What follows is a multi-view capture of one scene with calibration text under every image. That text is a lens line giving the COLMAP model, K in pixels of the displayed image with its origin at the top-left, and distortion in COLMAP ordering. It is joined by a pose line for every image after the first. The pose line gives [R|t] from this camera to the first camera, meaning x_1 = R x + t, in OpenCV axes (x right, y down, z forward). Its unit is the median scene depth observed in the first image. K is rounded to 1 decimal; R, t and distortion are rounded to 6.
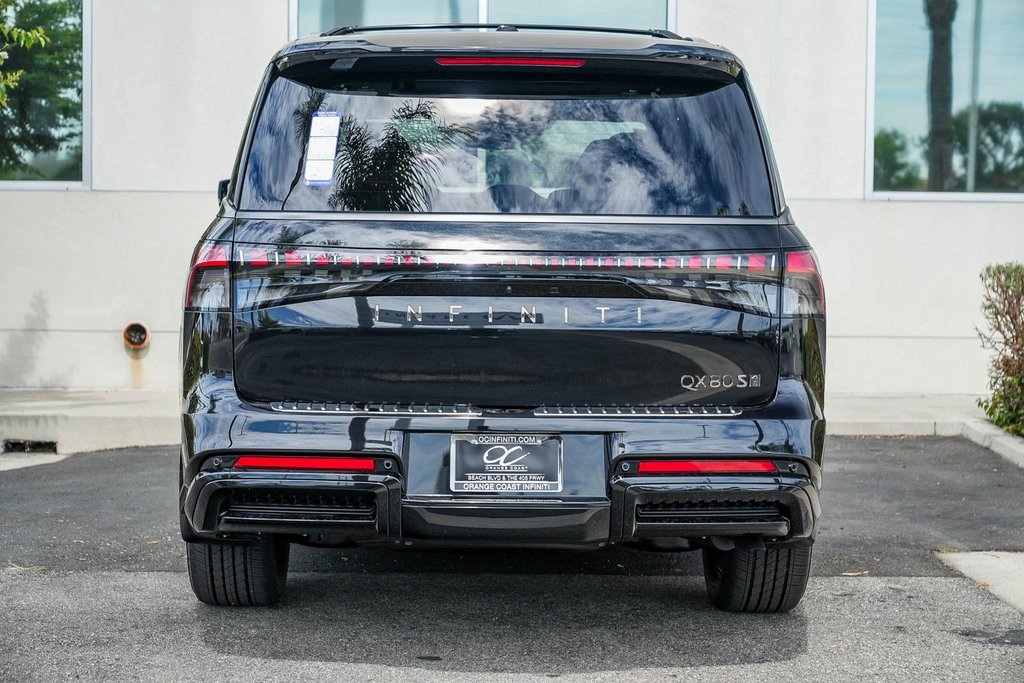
lens RADIAL K [[2007.3, 0, 522.7], [0, 2007.3, 286.9], [0, 0, 1]] dist [-0.069517, 0.000000]
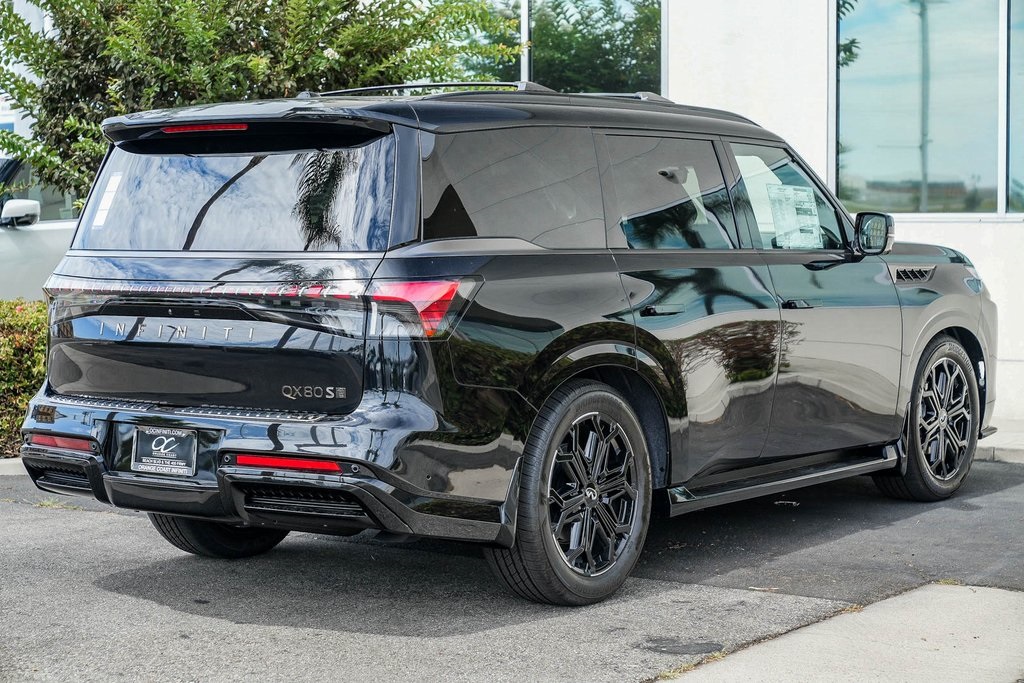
lens RADIAL K [[2007.3, 0, 515.1], [0, 2007.3, 335.9], [0, 0, 1]] dist [-0.069517, 0.000000]
pose [[0.786185, 0.014141, -0.617829, 0.919202], [-0.024356, 0.999670, -0.008112, 0.020998], [0.617511, 0.021425, 0.786270, 0.151237]]
